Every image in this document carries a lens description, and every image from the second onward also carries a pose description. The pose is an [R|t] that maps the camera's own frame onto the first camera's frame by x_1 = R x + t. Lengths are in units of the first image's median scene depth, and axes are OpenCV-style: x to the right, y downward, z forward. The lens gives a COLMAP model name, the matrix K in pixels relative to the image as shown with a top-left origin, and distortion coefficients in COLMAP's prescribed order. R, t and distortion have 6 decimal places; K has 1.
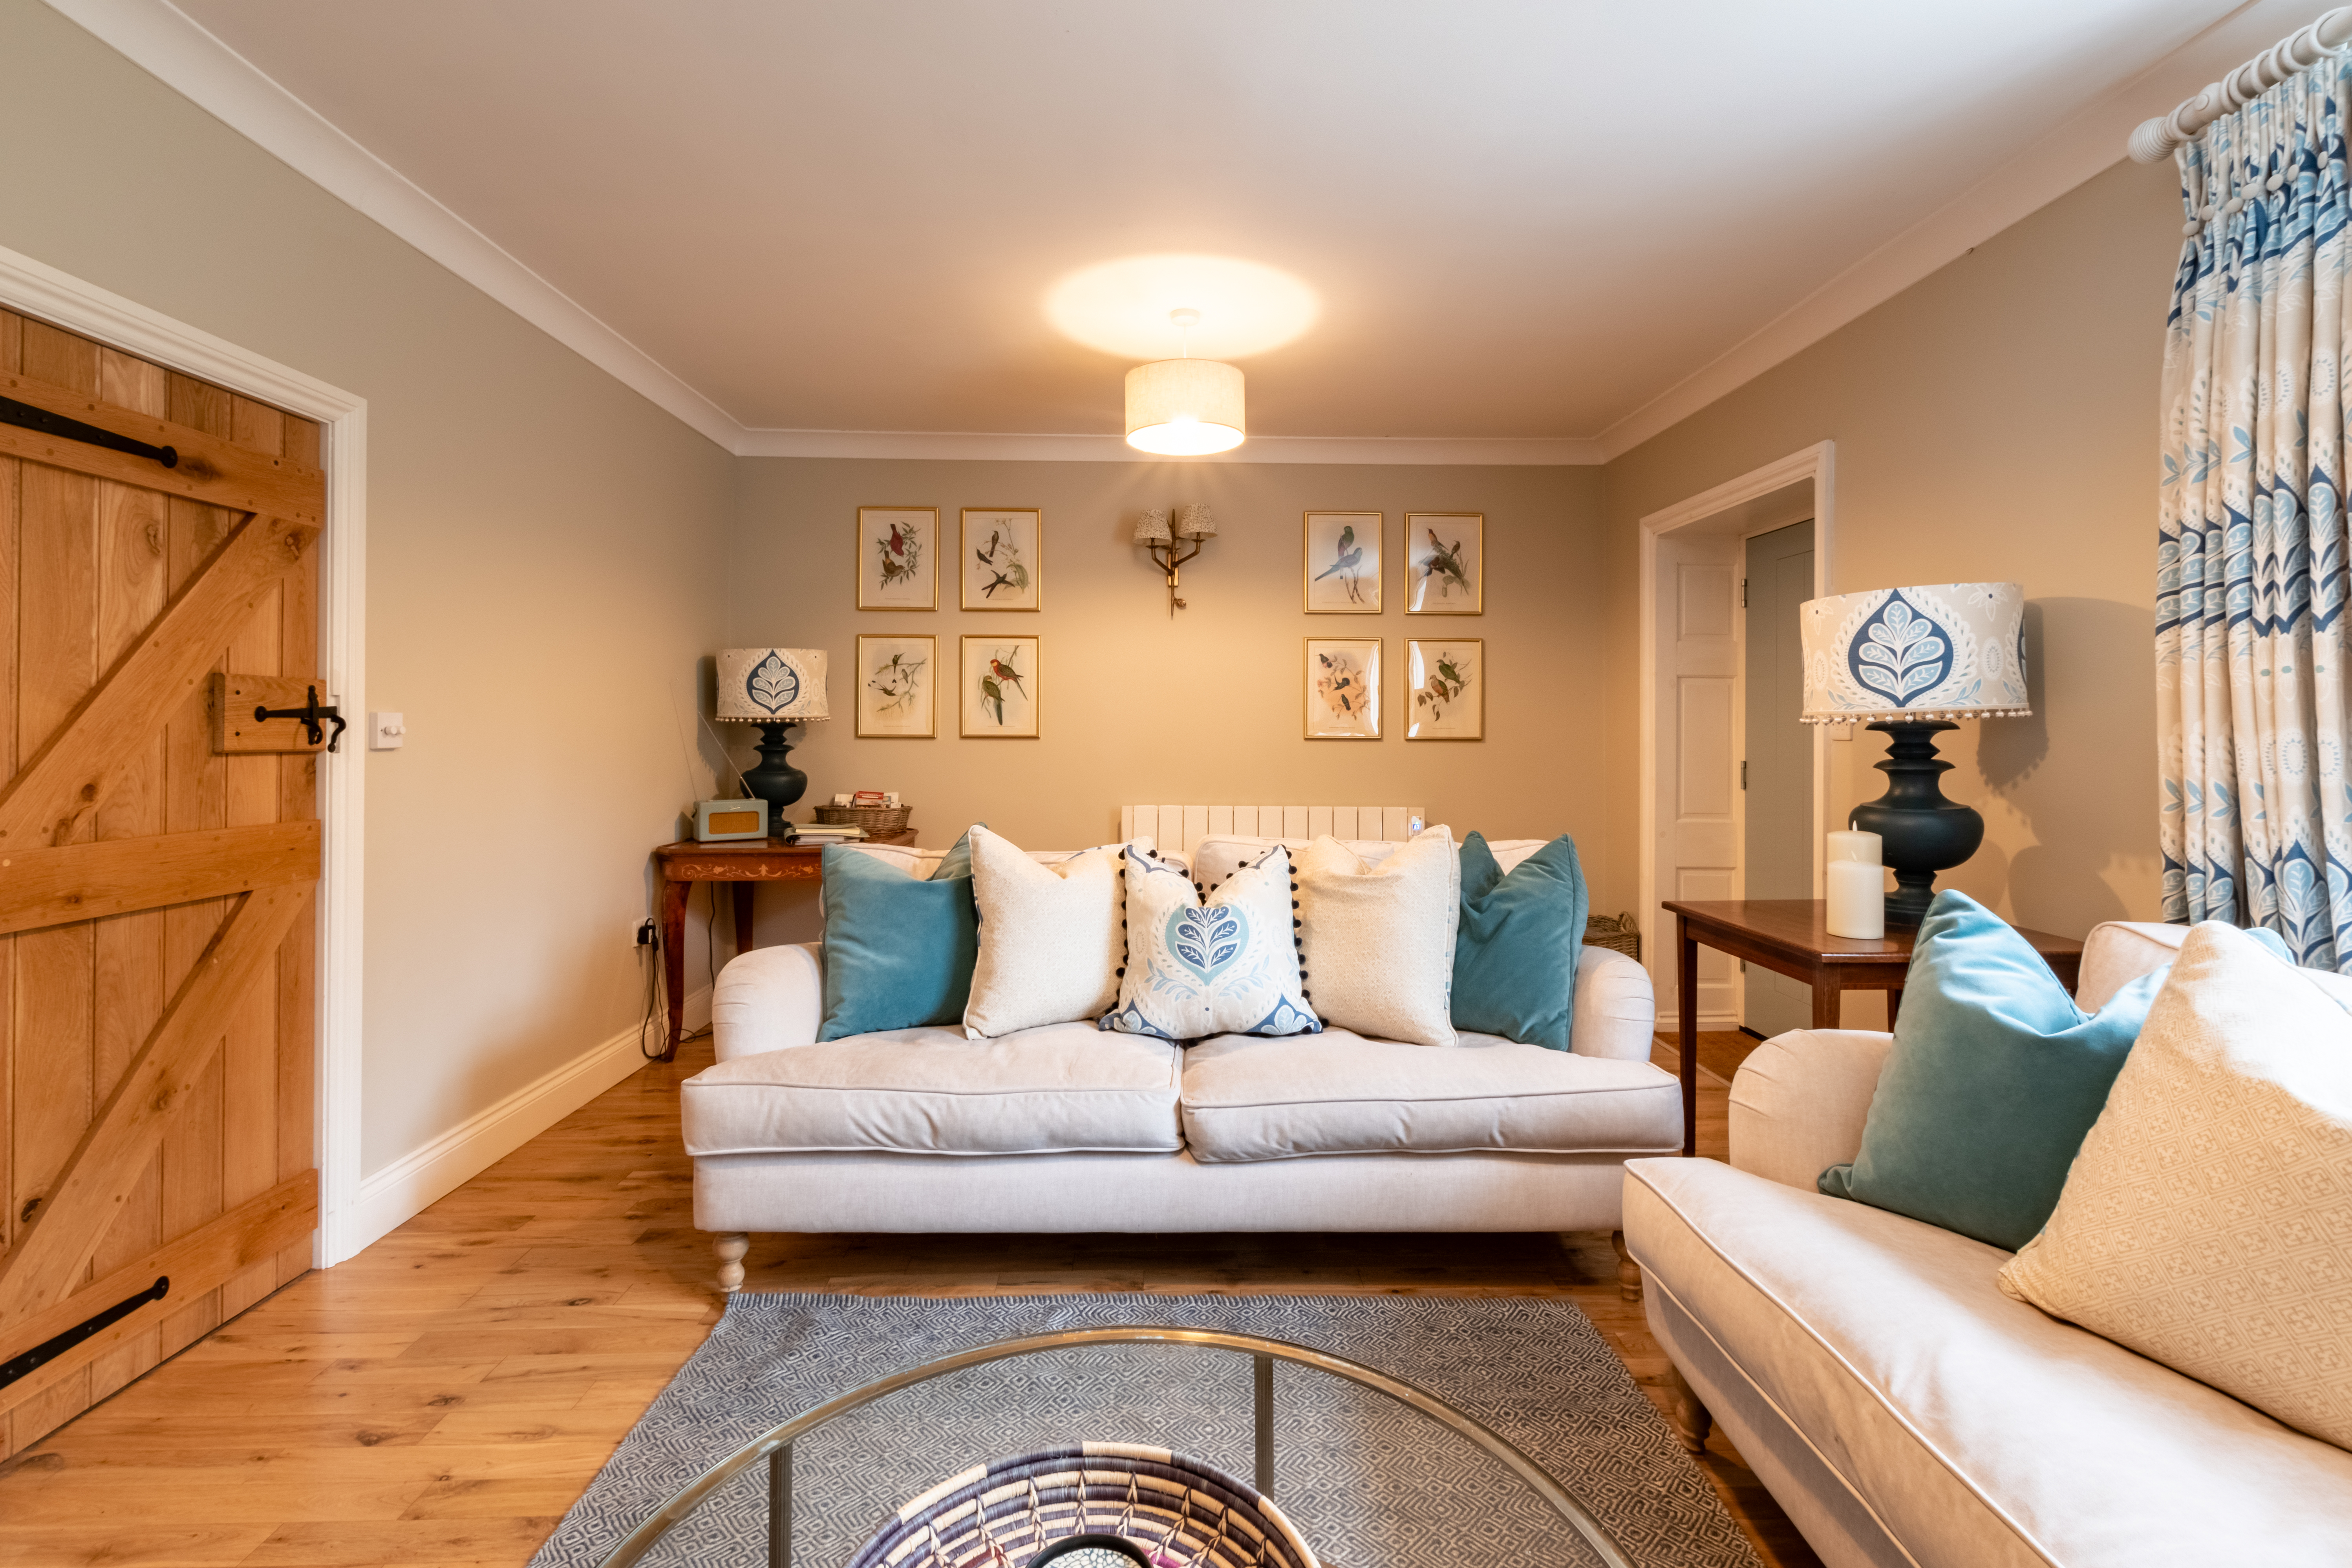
lens RADIAL K [[1064.5, 0, 1173.5], [0, 1064.5, 723.0], [0, 0, 1]] dist [0.000933, -0.000009]
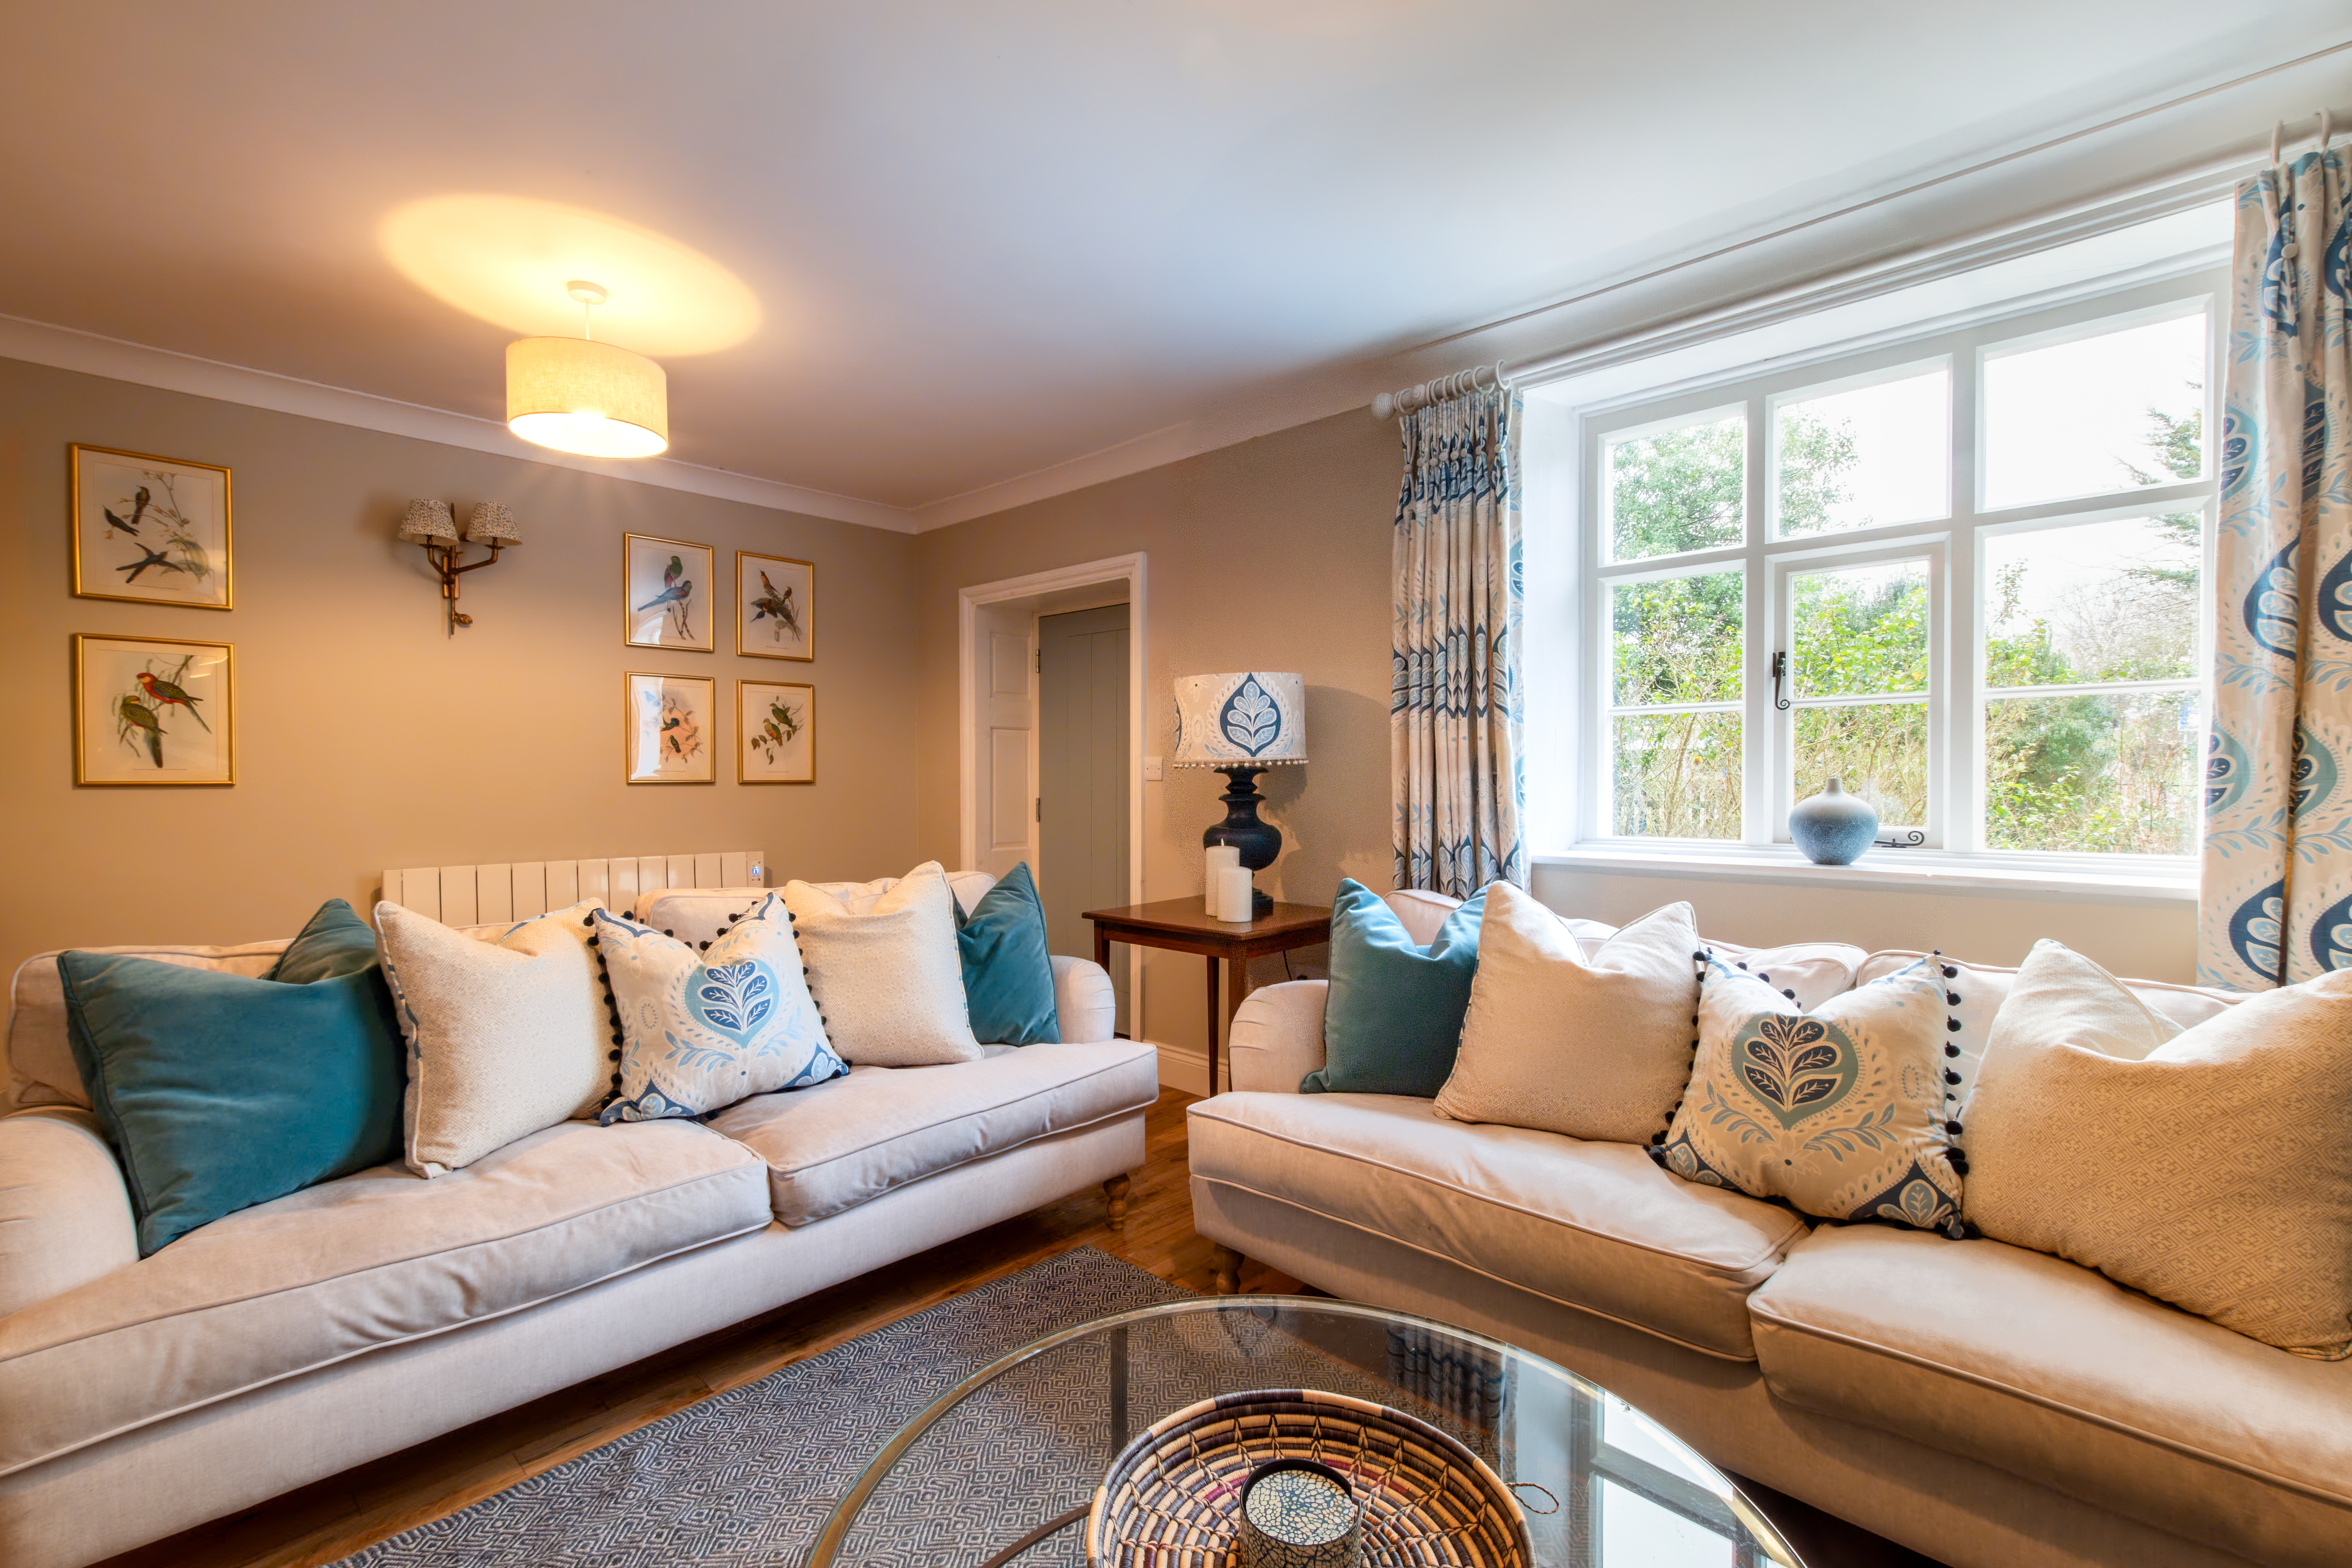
lens RADIAL K [[1020.3, 0, 1176.0], [0, 1020.3, 784.0], [0, 0, 1]] dist [-0.000947, -0.000254]
pose [[0.704404, -0.008664, 0.709746, -0.350516], [-0.003067, 0.999879, 0.015250, 0.001008], [-0.709792, -0.012919, 0.704293, 0.112882]]
